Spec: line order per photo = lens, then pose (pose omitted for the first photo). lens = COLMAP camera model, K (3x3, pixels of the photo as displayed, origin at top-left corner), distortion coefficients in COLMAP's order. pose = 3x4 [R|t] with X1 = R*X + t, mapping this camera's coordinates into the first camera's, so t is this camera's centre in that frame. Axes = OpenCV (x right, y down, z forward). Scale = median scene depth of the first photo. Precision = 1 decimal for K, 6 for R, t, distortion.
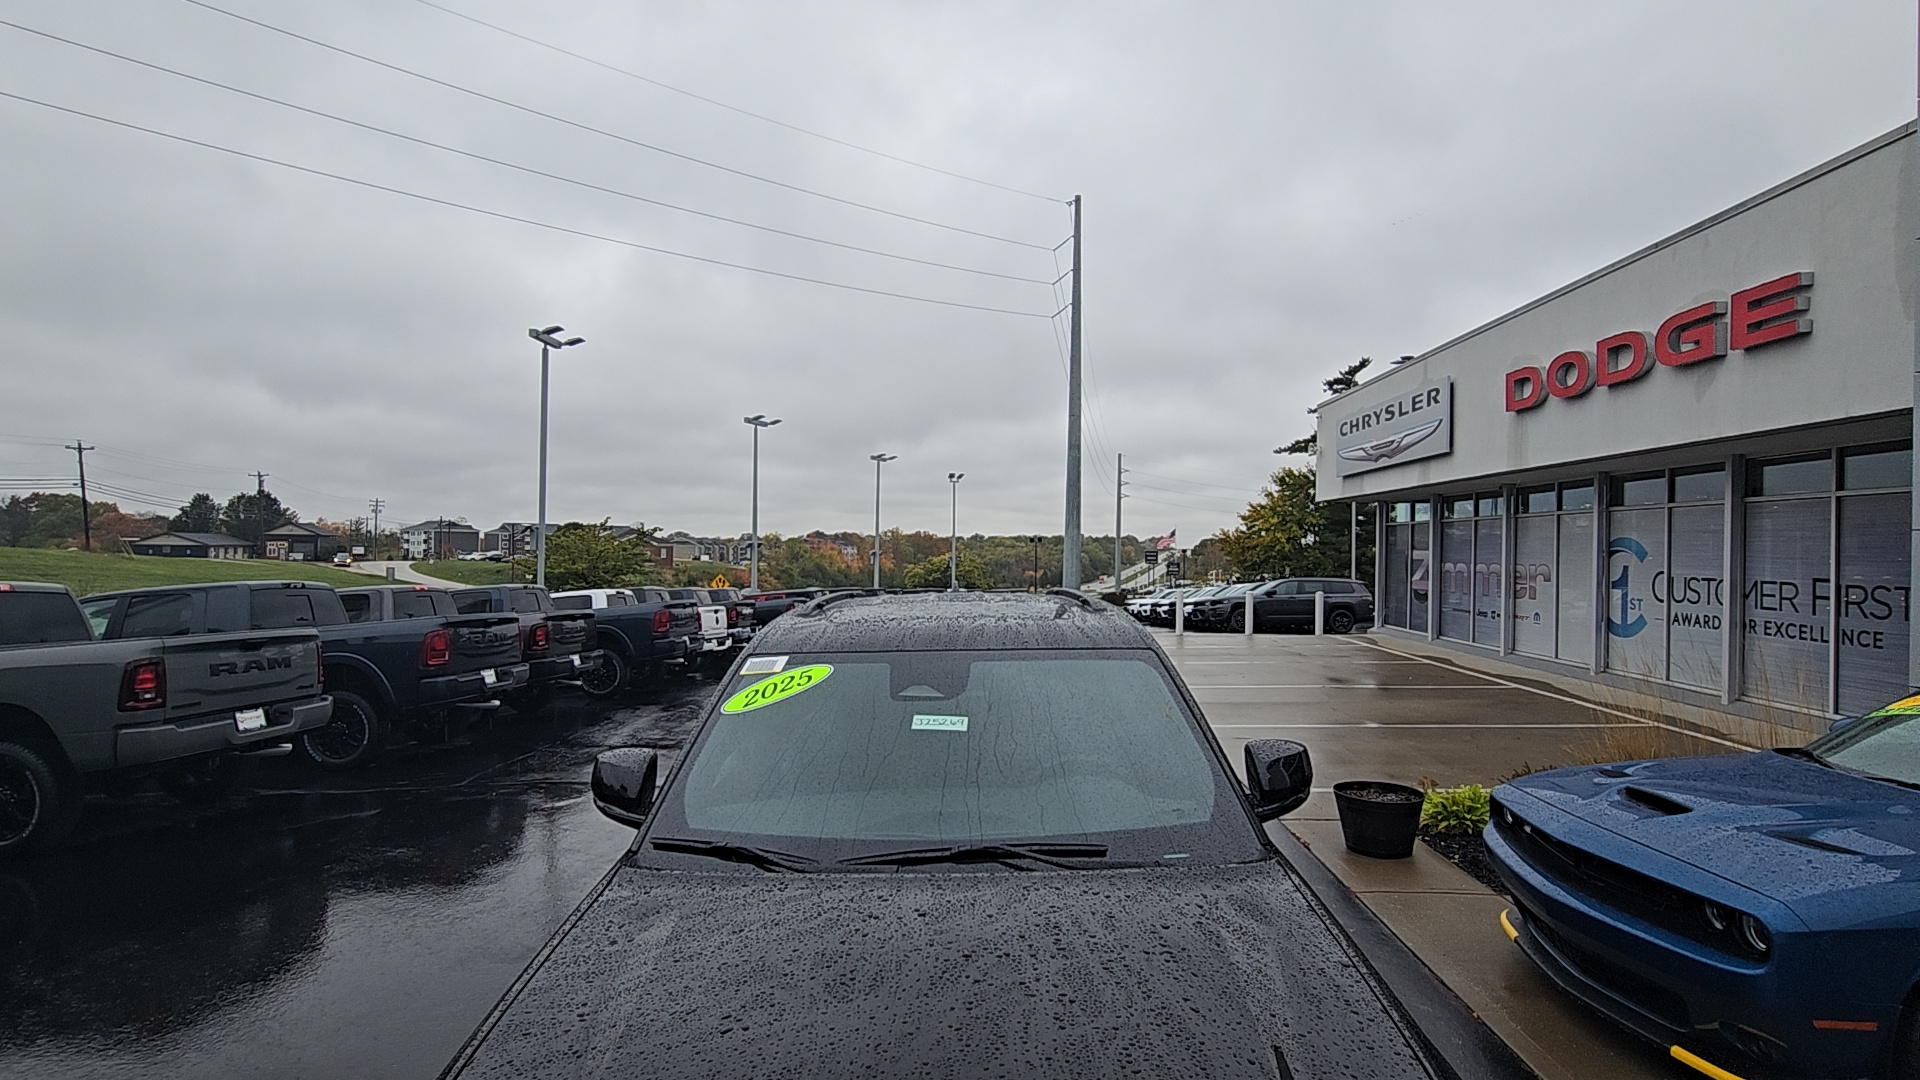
lens RADIAL K [[961.1, 0, 952.1], [0, 961.1, 550.1], [0, 0, 1]] dist [-0.000062, -0.000932]
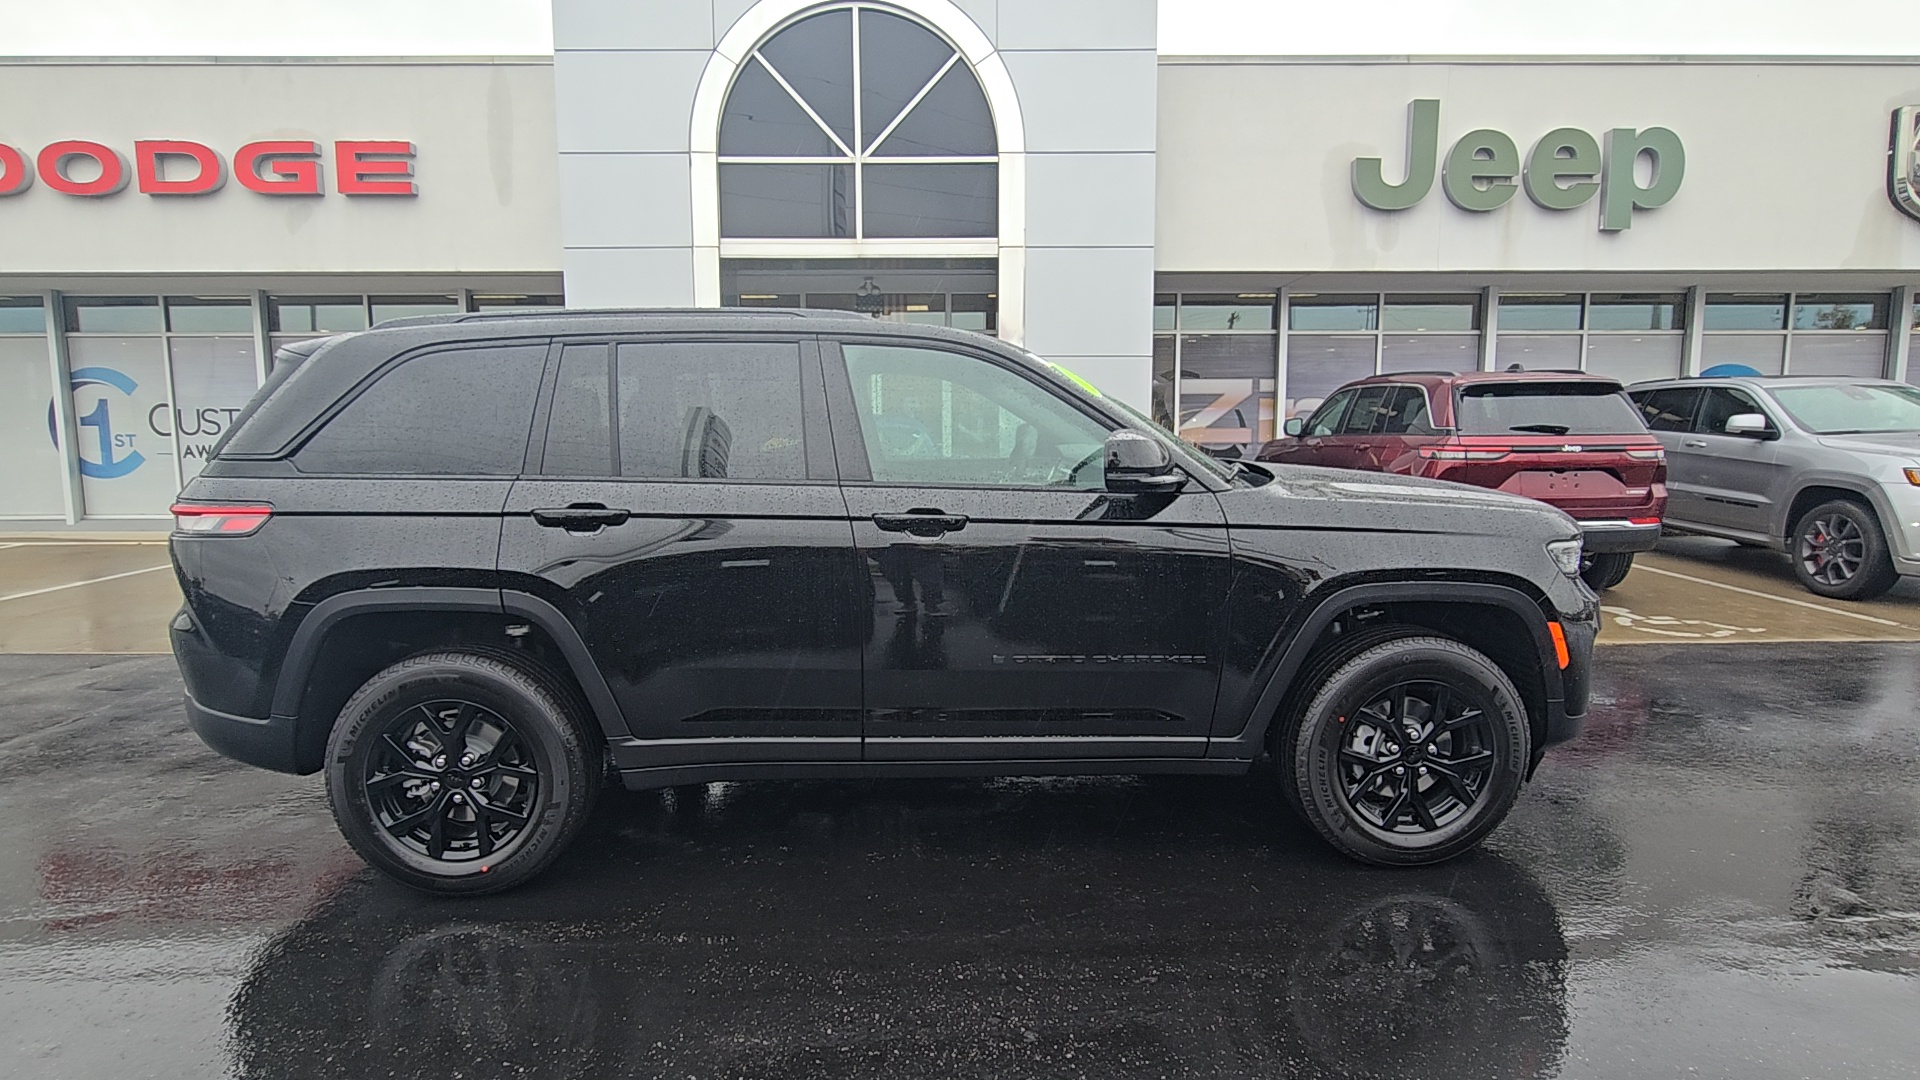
lens RADIAL K [[966.8, 0, 953.5], [0, 966.8, 542.6], [0, 0, 1]] dist [0.001557, -0.000711]
pose [[-0.064019, -0.121310, 0.990548, -0.213123], [0.002494, 0.992562, 0.121717, 0.032448], [-0.997946, 0.010262, -0.063240, 0.197837]]
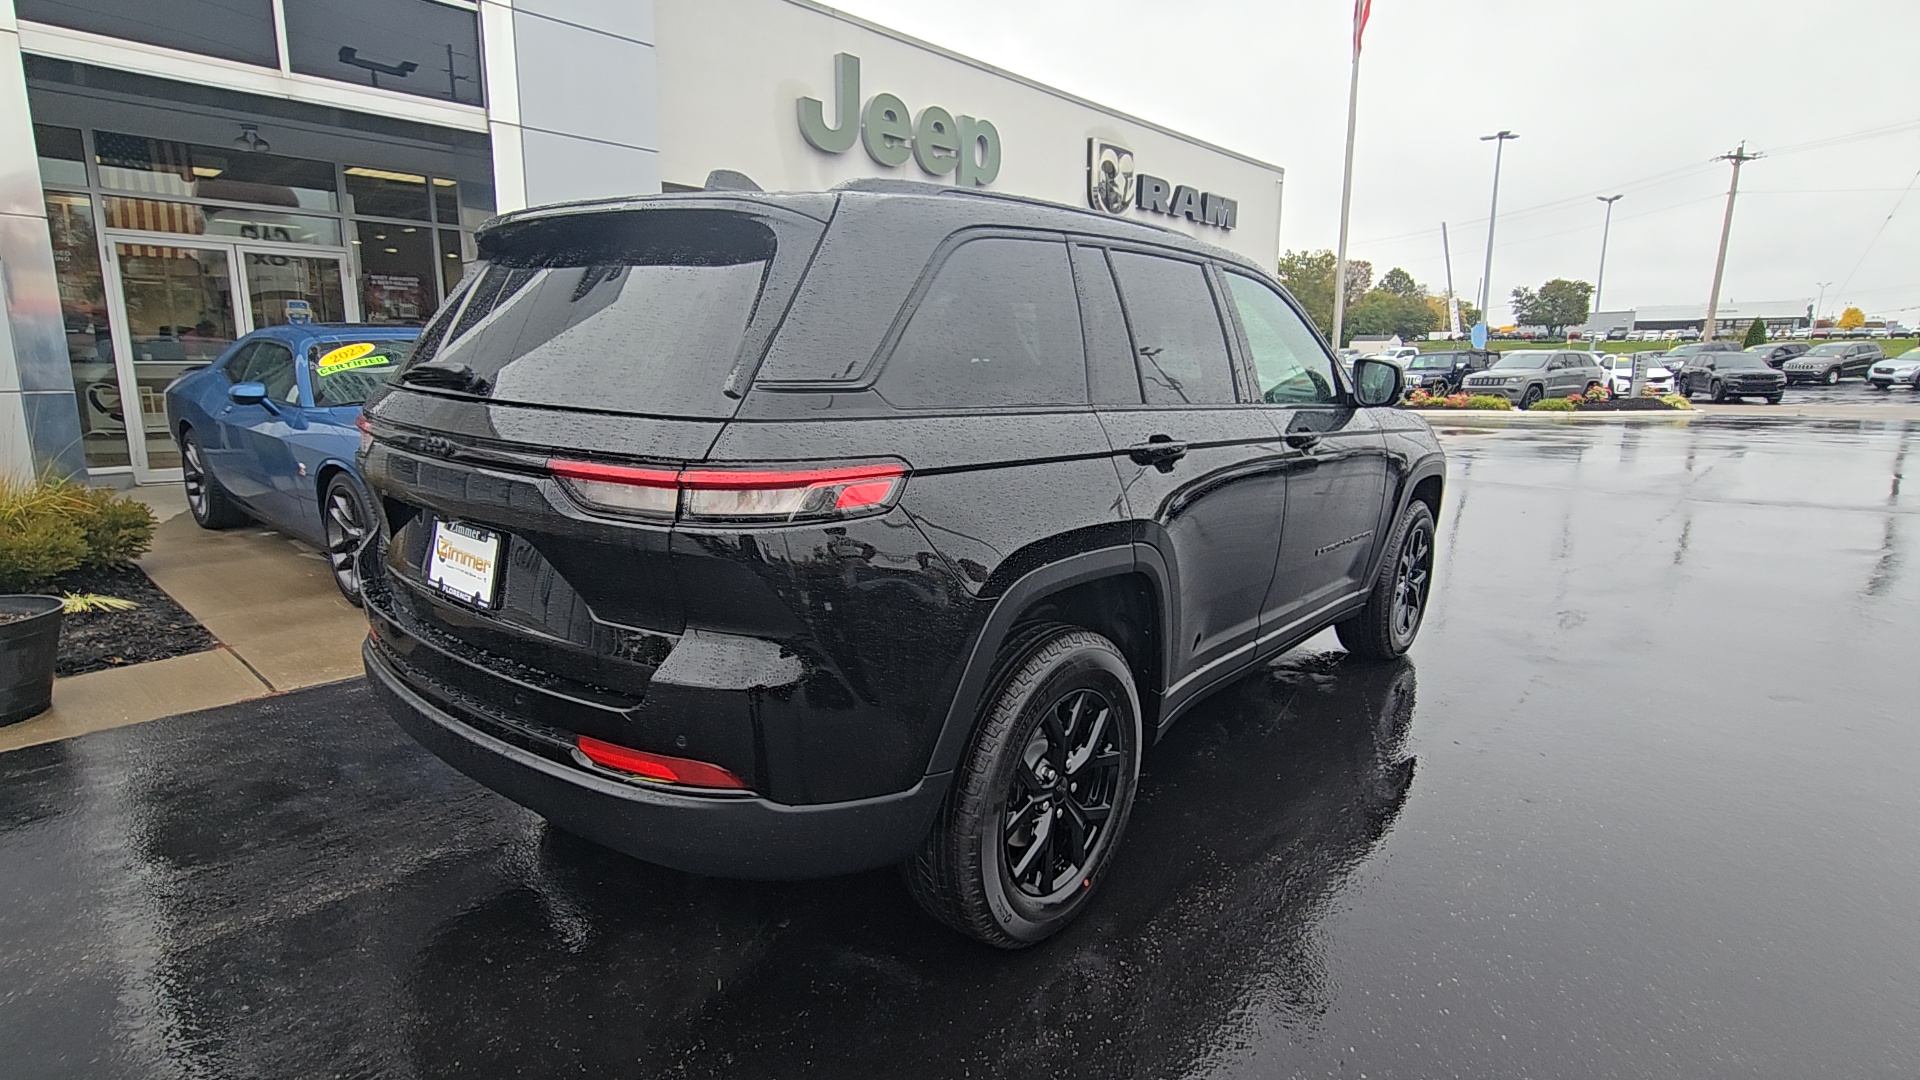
lens RADIAL K [[968.1, 0, 951.0], [0, 968.1, 543.6], [0, 0, 1]] dist [-0.000315, -0.000037]
pose [[-0.776929, -0.136105, 0.614700, -0.113965], [-0.019439, 0.981074, 0.192657, 0.034165], [-0.629287, 0.137732, -0.764871, 0.379394]]
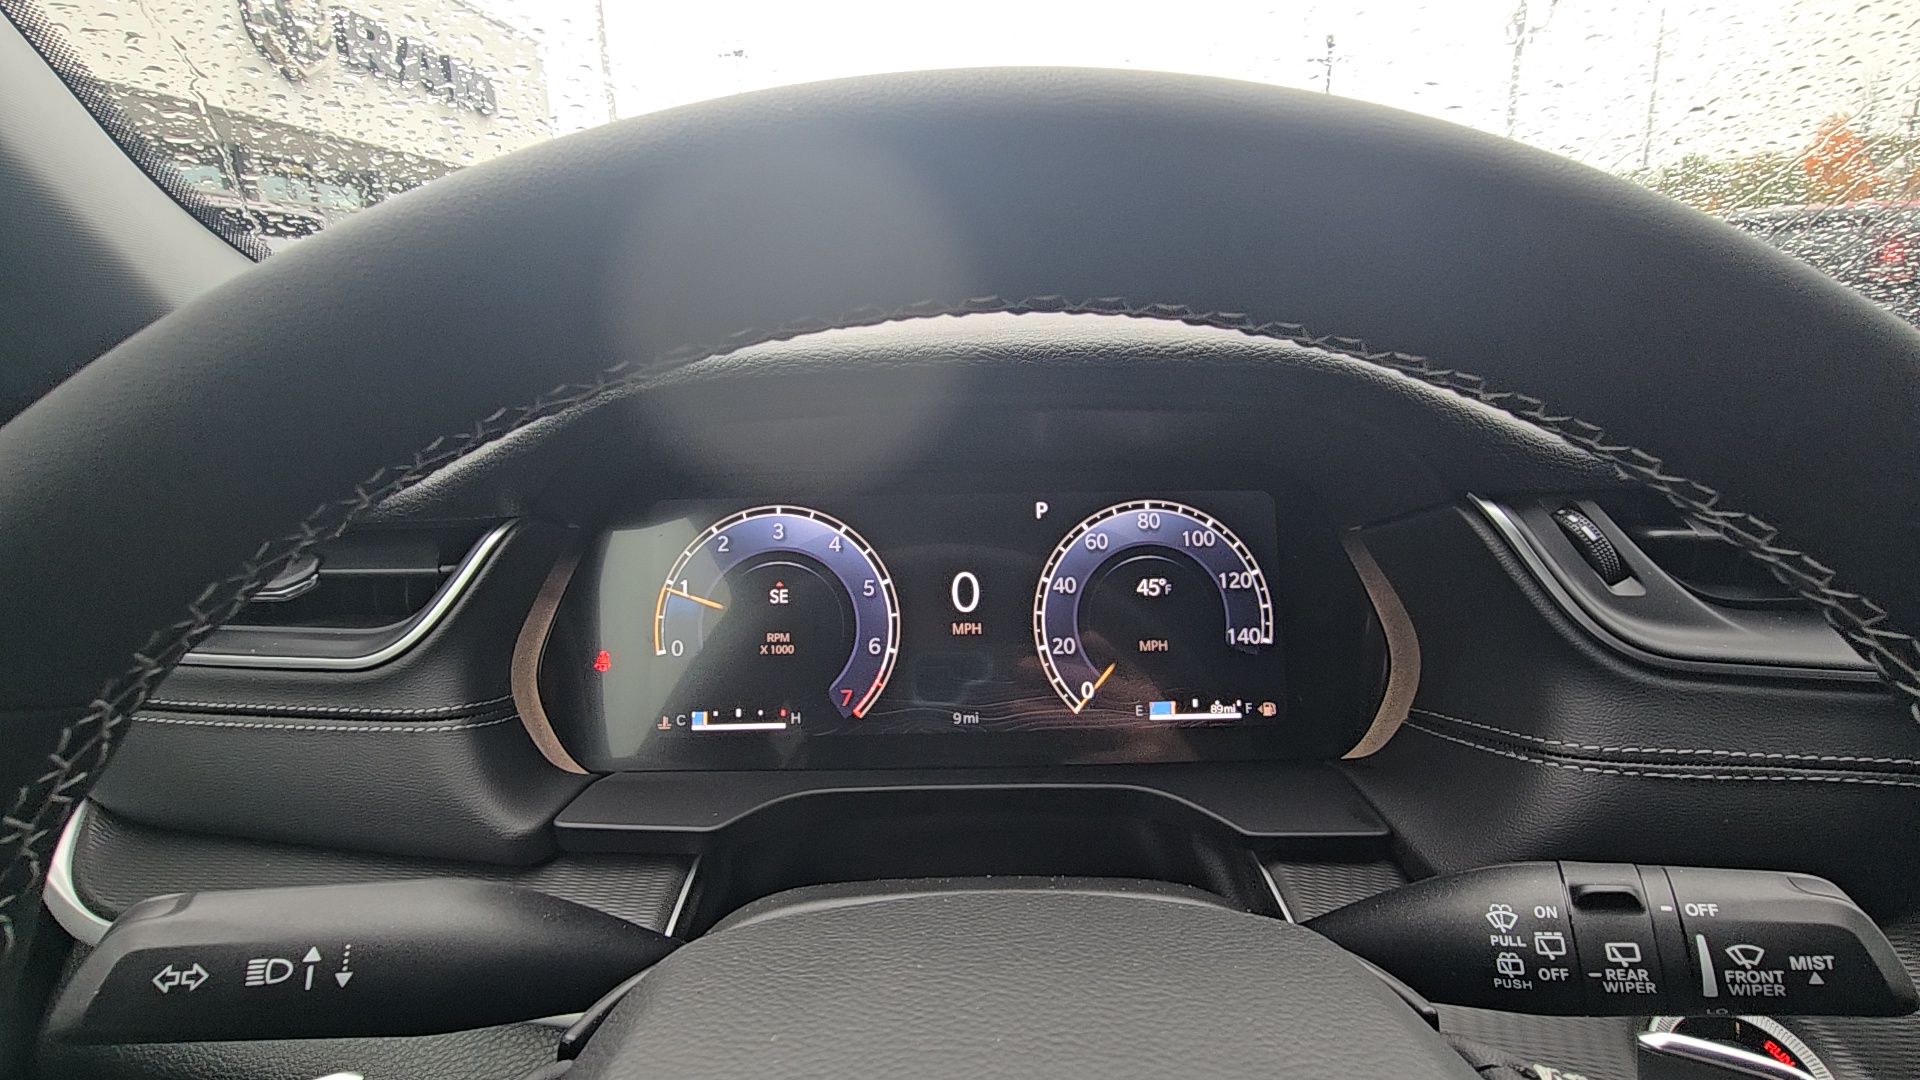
lens RADIAL K [[962.0, 0, 951.8], [0, 962.0, 546.3], [0, 0, 1]] dist [0.000049, -0.001029]
pose [[-0.998606, 0.032766, -0.041383, 0.027447], [0.020928, 0.965523, 0.259474, 0.036755], [0.048458, 0.258246, -0.964863, 0.169940]]
